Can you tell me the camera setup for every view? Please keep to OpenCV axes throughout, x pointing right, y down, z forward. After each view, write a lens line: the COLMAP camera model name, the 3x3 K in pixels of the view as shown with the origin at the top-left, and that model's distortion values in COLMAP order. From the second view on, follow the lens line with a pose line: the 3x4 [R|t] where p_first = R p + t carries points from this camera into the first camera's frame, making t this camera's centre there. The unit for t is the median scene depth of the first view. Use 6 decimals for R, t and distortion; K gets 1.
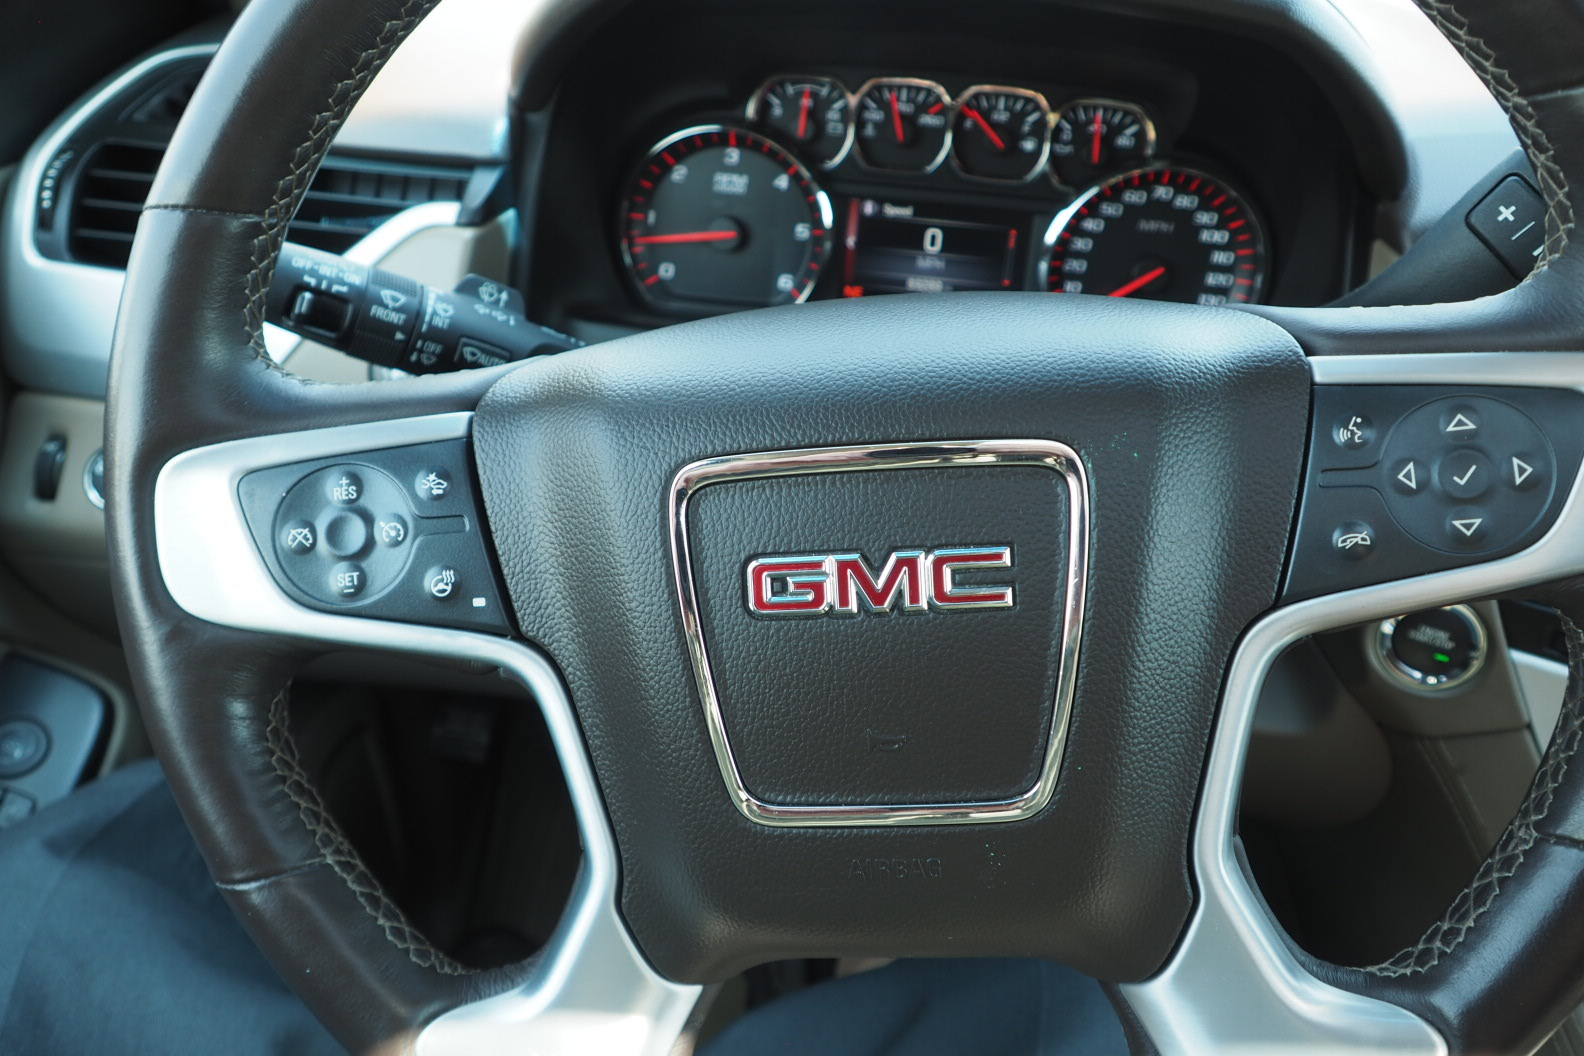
lens RADIAL K [[1129.3, 0, 776.2], [0, 1129.3, 522.5], [0, 0, 1]] dist [-0.044845, 0.003622]
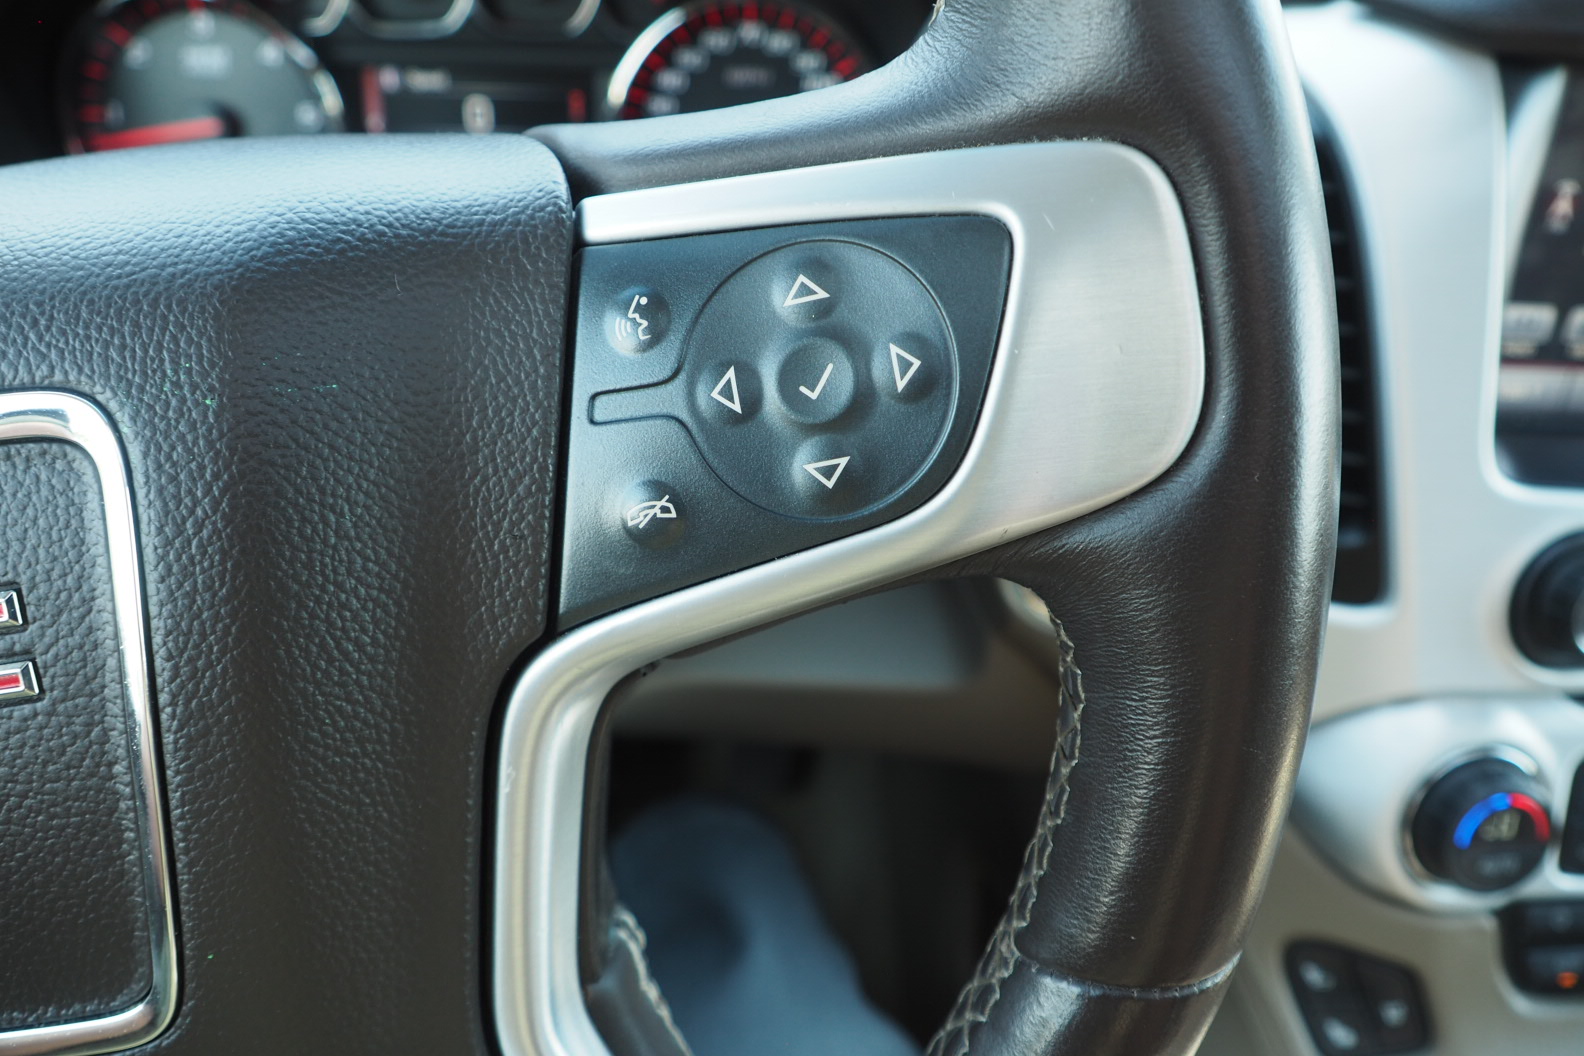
lens RADIAL K [[1129.3, 0, 776.2], [0, 1129.3, 522.5], [0, 0, 1]] dist [-0.044845, 0.003622]
pose [[0.986741, -0.103929, 0.124660, 0.512659], [0.094981, 0.992596, 0.075705, -0.016828], [-0.131605, -0.062861, 0.989307, 0.421291]]
